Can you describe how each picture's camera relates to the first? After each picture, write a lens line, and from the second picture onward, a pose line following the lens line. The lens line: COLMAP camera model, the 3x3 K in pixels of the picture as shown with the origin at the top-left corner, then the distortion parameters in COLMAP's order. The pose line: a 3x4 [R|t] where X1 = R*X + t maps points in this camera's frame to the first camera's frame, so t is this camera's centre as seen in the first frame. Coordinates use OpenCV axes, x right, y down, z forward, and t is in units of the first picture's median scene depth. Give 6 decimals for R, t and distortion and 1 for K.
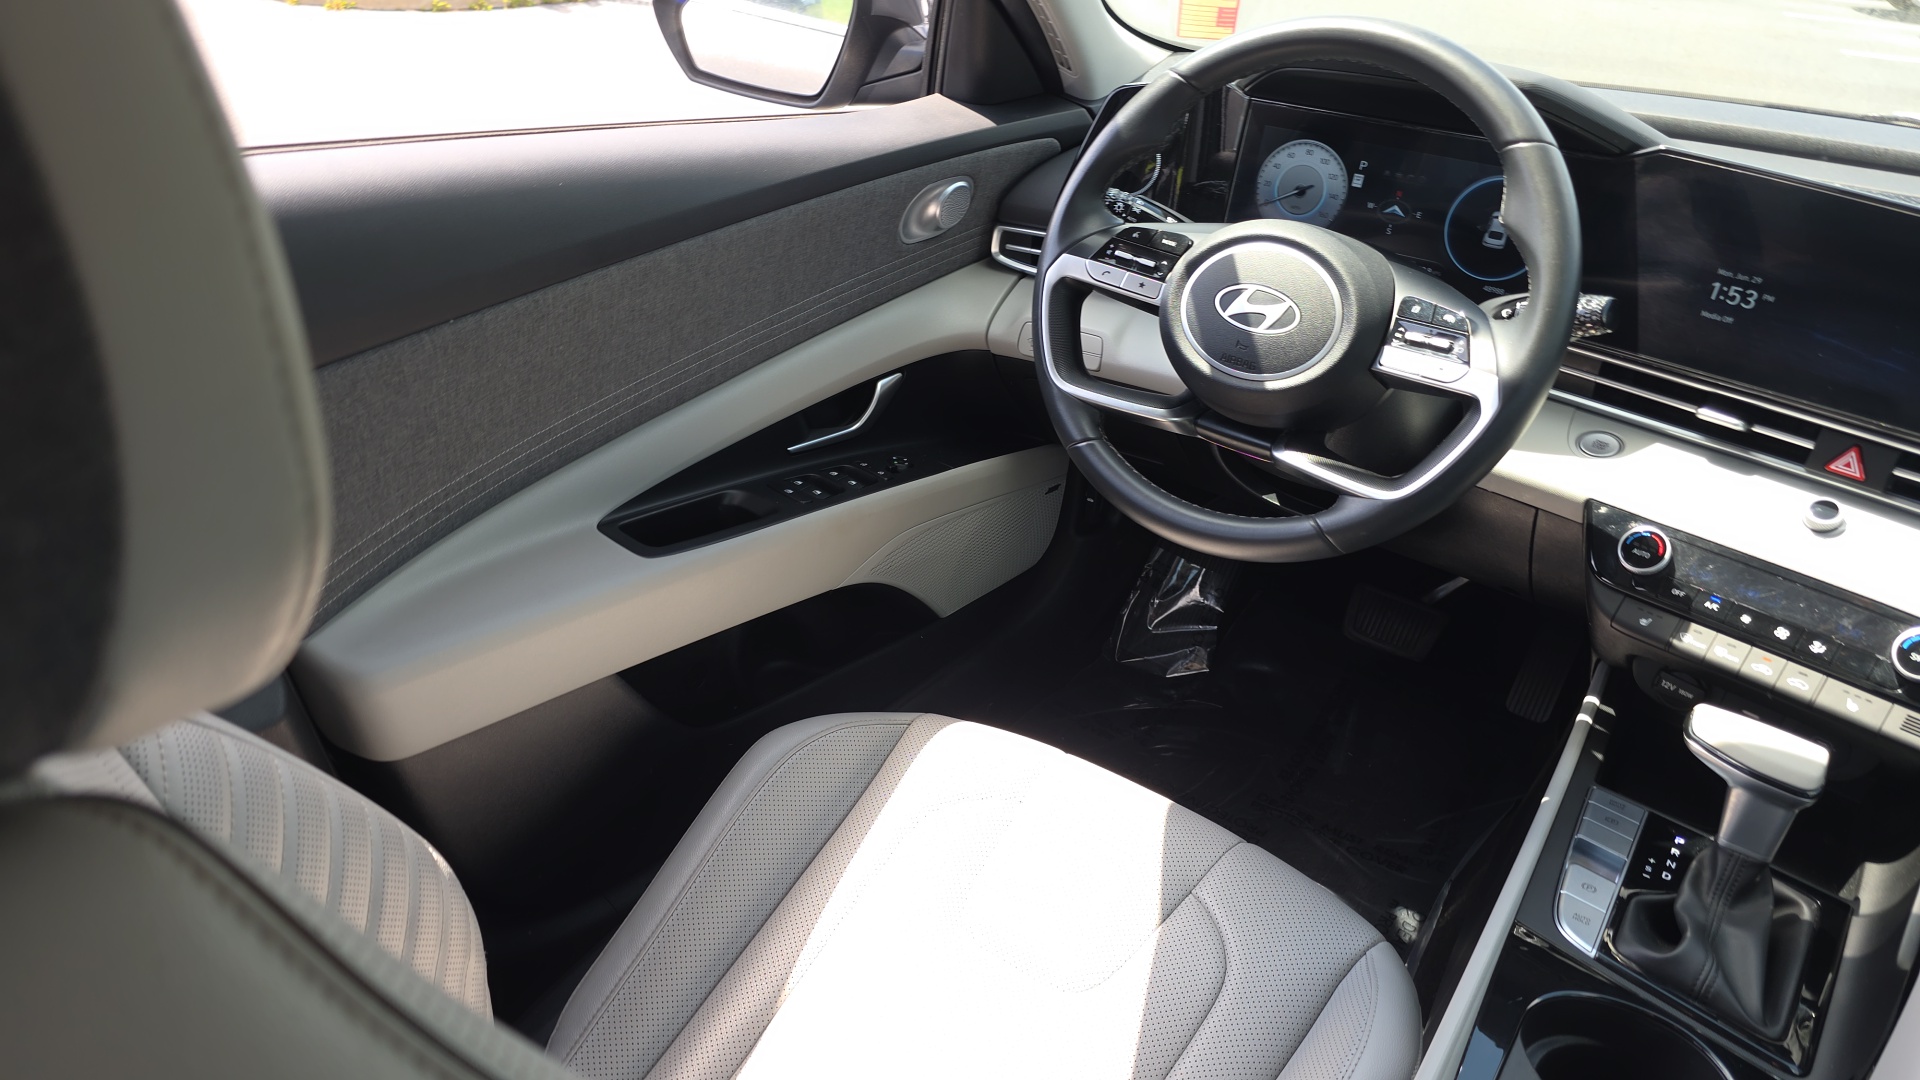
lens RADIAL K [[1290.8, 0, 962.3], [0, 1290.8, 562.0], [0, 0, 1]] dist [0.065847, -0.057908]
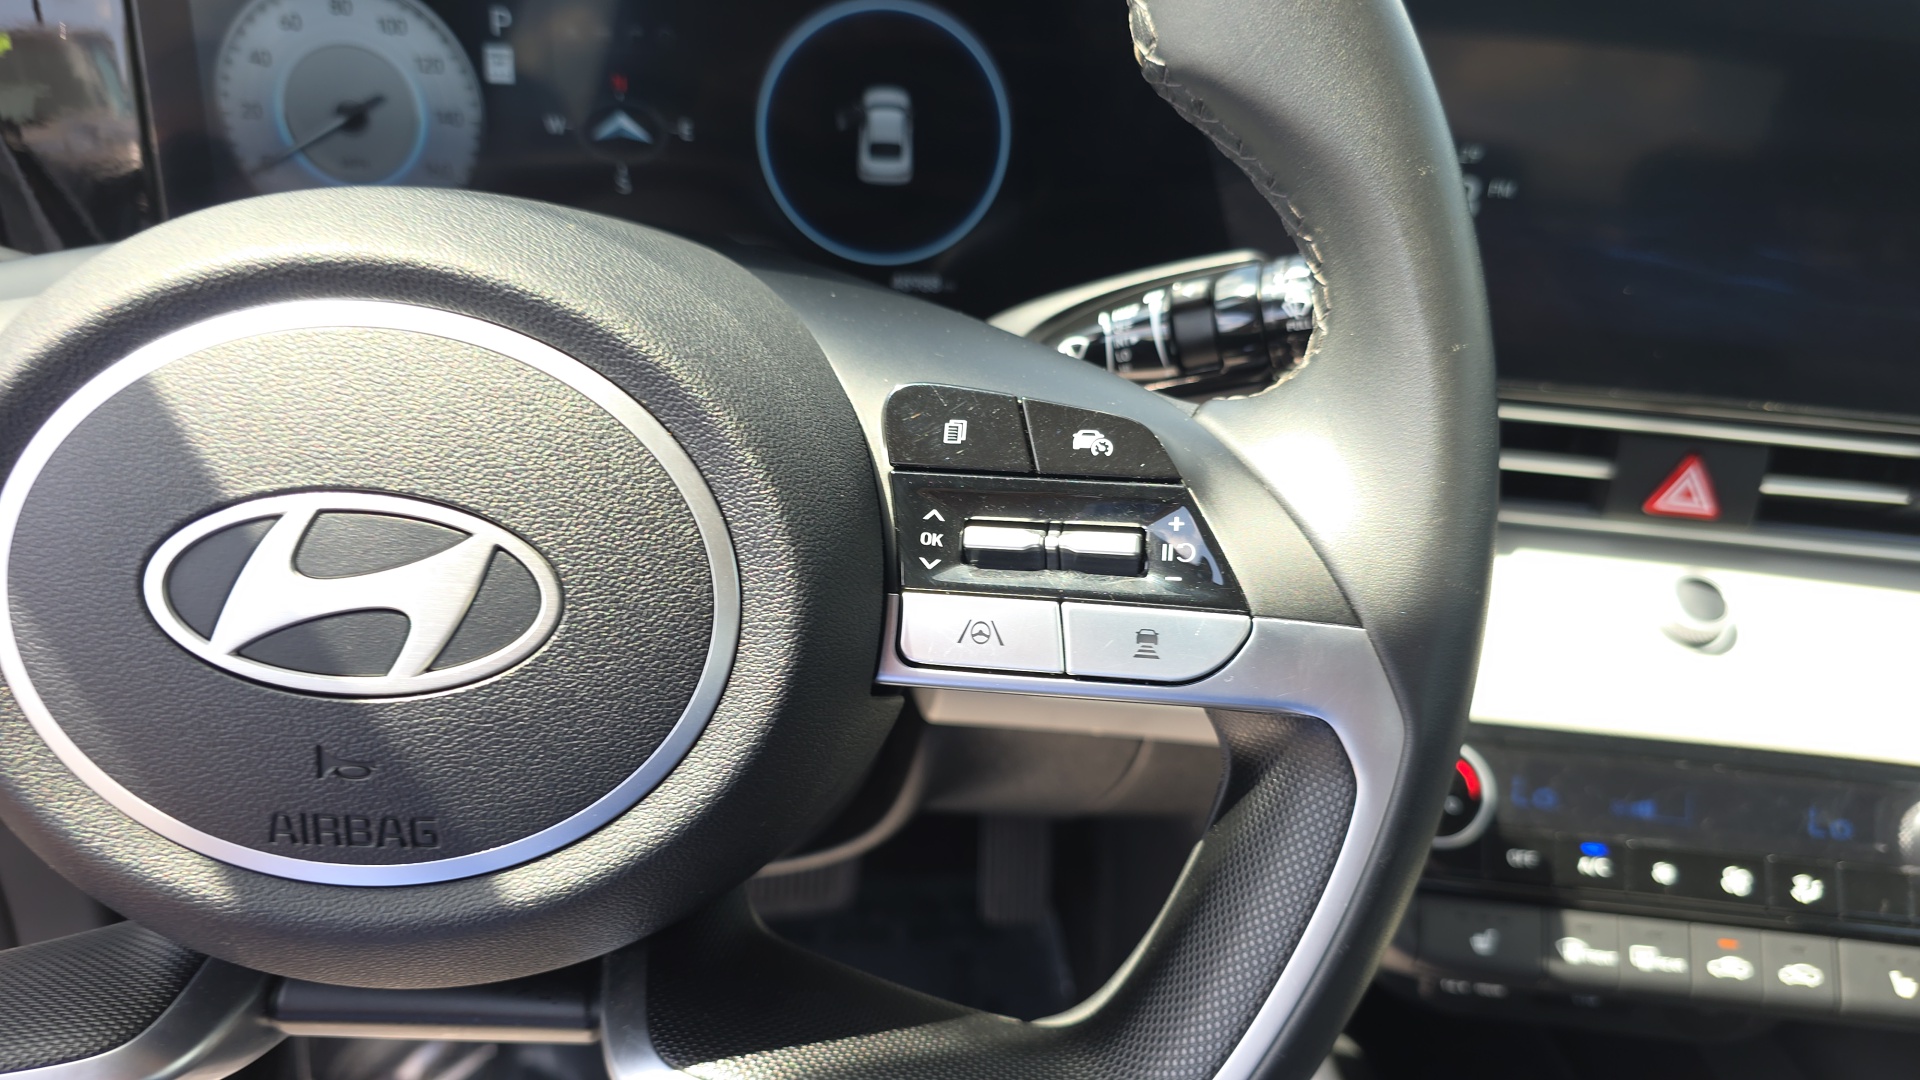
lens RADIAL K [[1372.8, 0, 960.0], [0, 1372.8, 540.0], [0, 0, 1]] dist [0.046337, -0.092915]
pose [[0.780556, -0.303348, 0.546546, 0.171626], [0.307632, 0.947559, 0.086572, -0.181143], [-0.544146, 0.100561, 0.832942, 0.703387]]
